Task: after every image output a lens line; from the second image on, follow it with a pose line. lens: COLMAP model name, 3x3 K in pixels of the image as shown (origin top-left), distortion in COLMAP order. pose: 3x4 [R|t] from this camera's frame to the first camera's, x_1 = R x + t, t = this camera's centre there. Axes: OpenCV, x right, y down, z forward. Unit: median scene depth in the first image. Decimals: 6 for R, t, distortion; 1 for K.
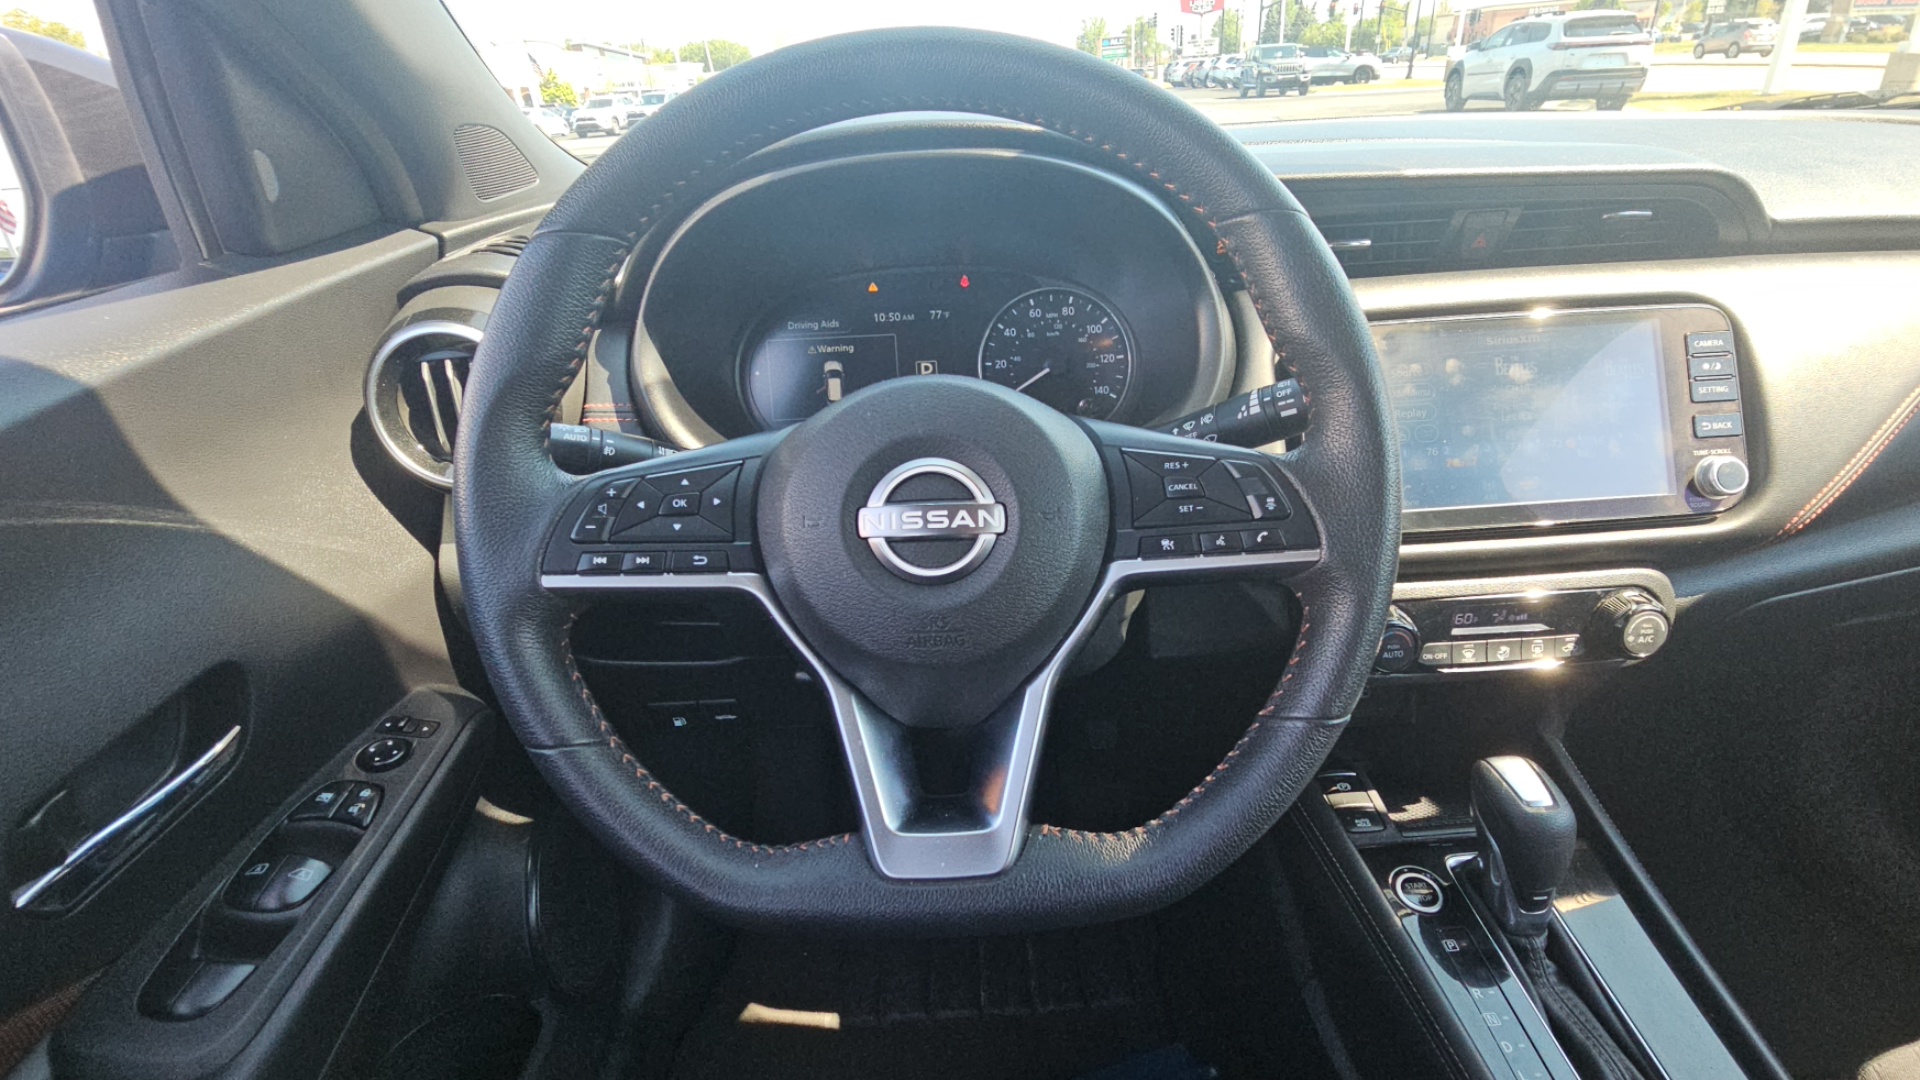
lens RADIAL K [[861.0, 0, 983.0], [0, 861.0, 543.6], [0, 0, 1]] dist [0.010129, -0.007955]
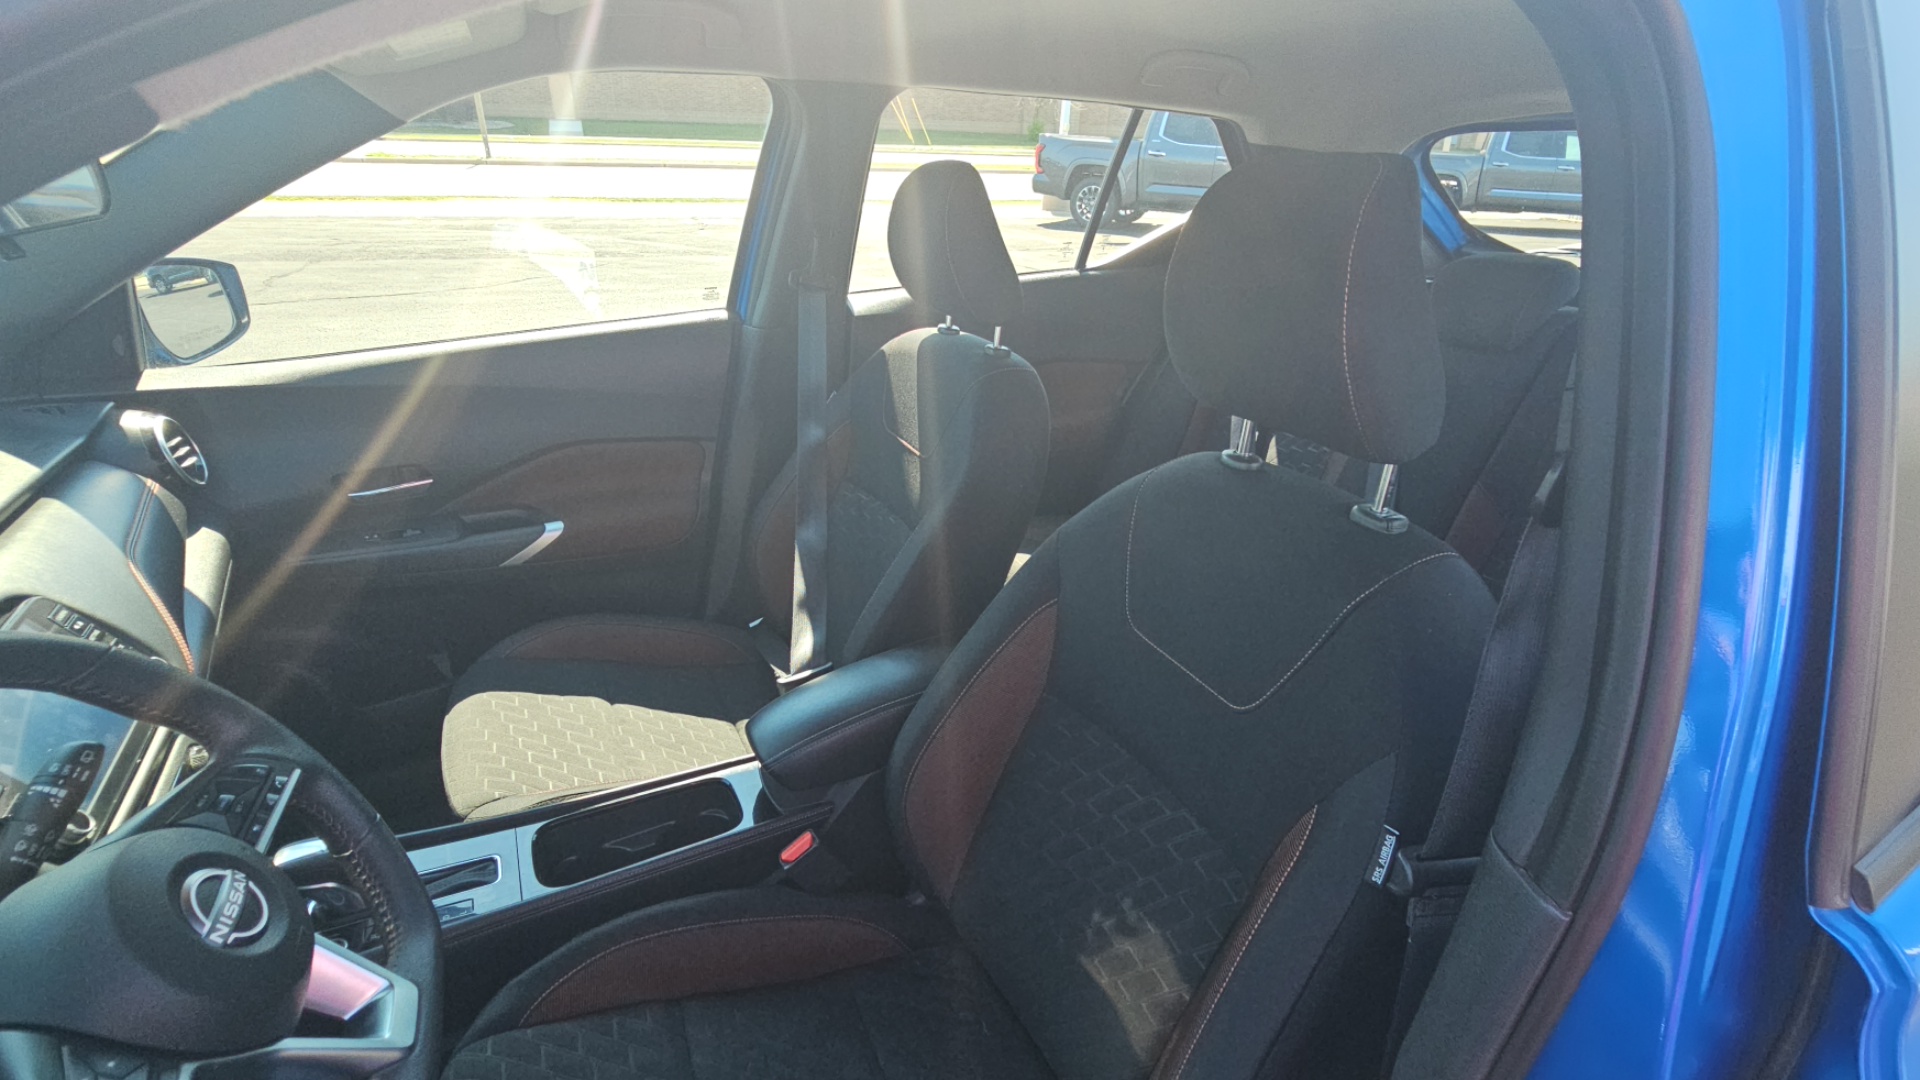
lens RADIAL K [[861.0, 0, 984.7], [0, 861.0, 537.8], [0, 0, 1]] dist [0.010129, -0.007955]
pose [[-0.429841, -0.354250, 0.830508, -0.991421], [0.419928, 0.735849, 0.531213, -0.446643], [-0.799311, 0.577091, -0.167539, -0.075759]]
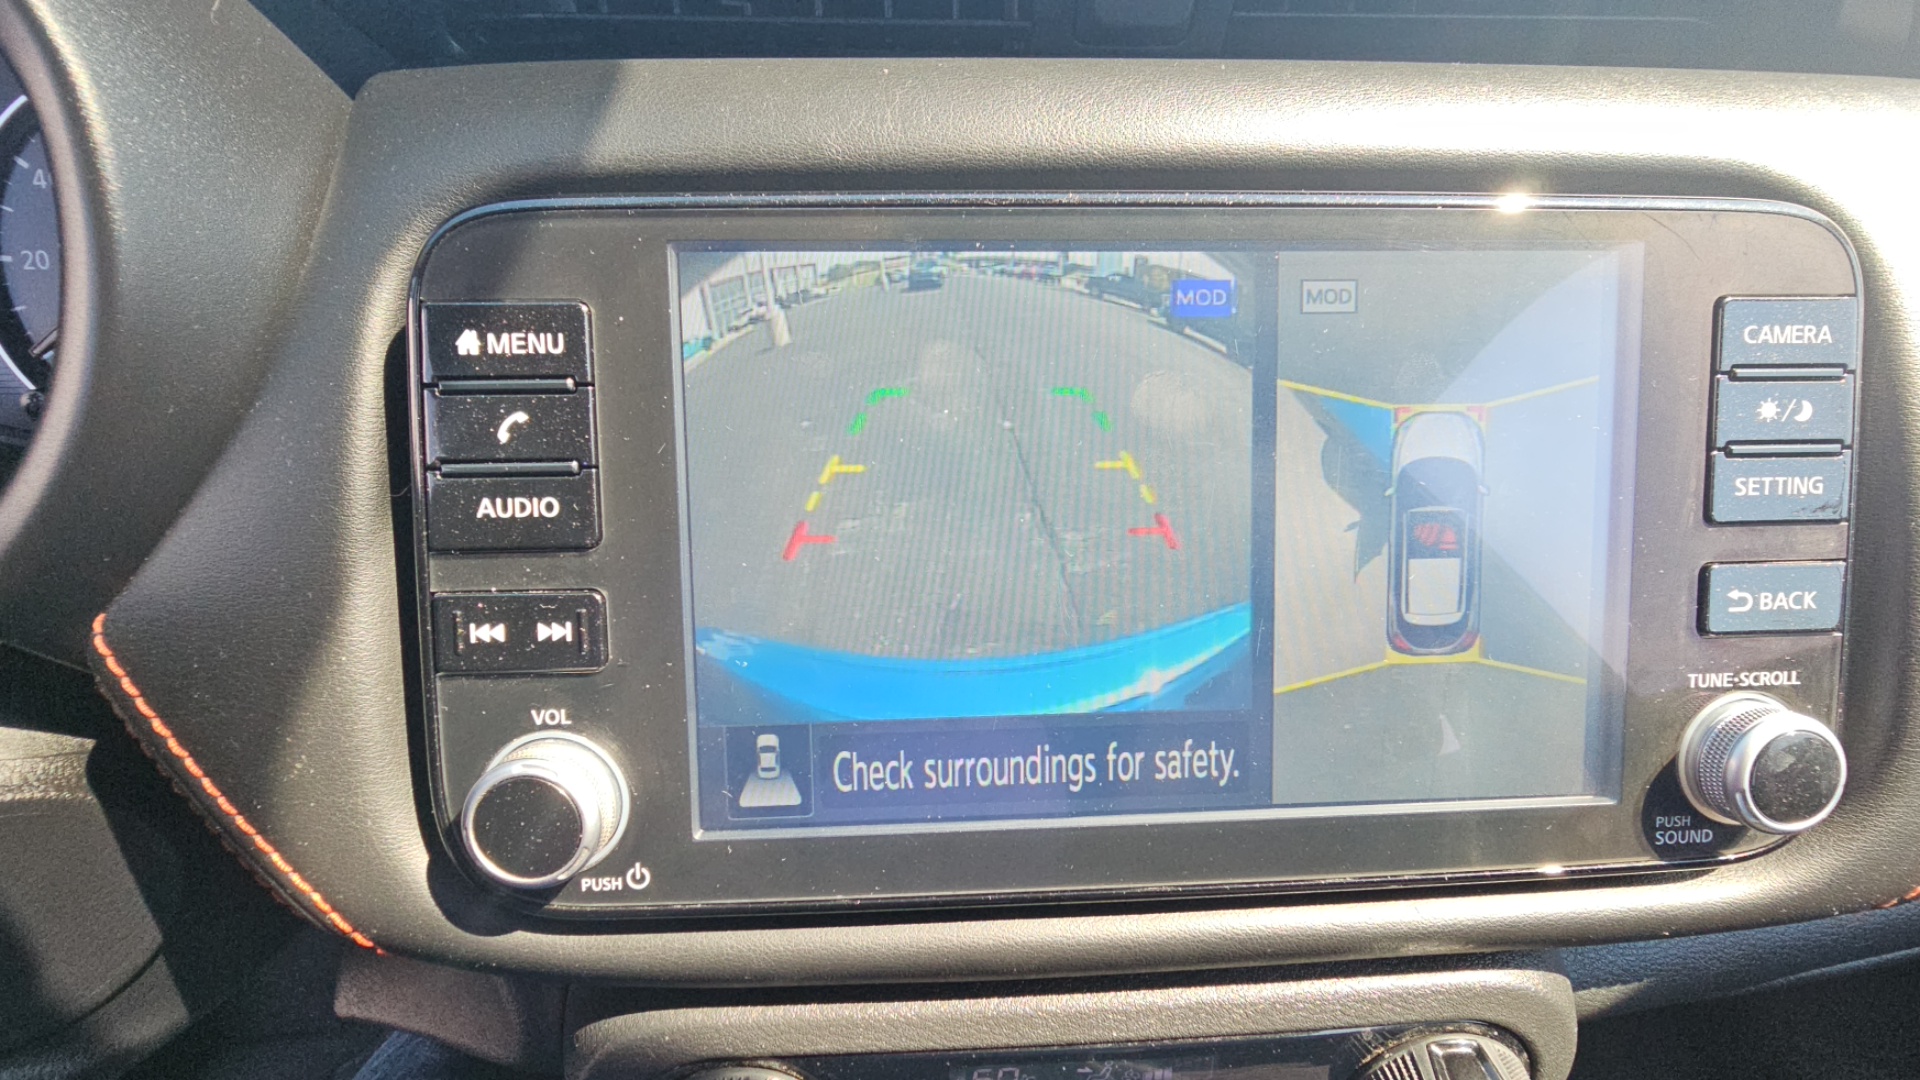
lens RADIAL K [[861.0, 0, 955.0], [0, 861.0, 533.2], [0, 0, 1]] dist [0.010129, -0.007955]
pose [[0.998034, 0.045014, 0.043606, 0.531813], [-0.050060, 0.991201, 0.122534, -0.183672], [-0.037706, -0.124476, 0.991506, 0.694700]]
